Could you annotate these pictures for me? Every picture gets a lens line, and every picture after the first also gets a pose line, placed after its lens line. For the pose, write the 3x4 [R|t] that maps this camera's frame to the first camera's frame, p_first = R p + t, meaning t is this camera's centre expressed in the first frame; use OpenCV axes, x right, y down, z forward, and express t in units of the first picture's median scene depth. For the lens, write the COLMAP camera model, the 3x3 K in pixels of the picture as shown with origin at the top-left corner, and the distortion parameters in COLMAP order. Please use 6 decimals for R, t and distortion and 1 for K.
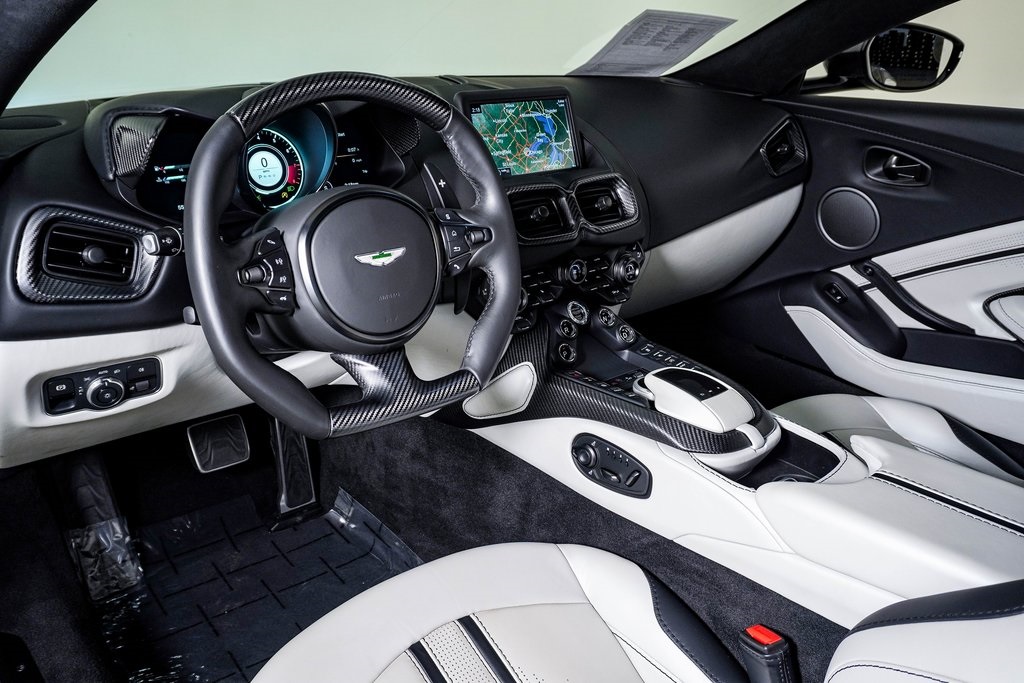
lens RADIAL K [[856.8, 0, 507.5], [0, 856.8, 342.2], [0, 0, 1]] dist [-0.024475, 0.034469]
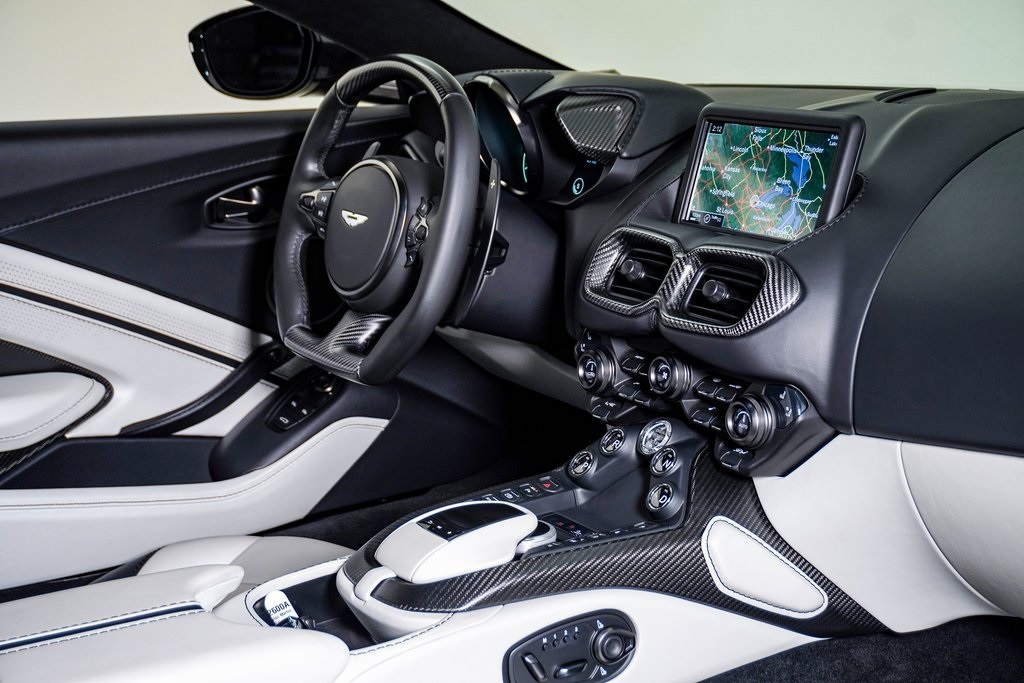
lens RADIAL K [[1576.0, 0, 510.1], [0, 1576.0, 334.4], [0, 0, 1]] dist [-0.038060, 0.000000]
pose [[-0.114884, 0.204291, -0.972145, 1.267194], [-0.350439, 0.907373, 0.232093, -0.351604], [0.929513, 0.367342, -0.032650, 0.922254]]
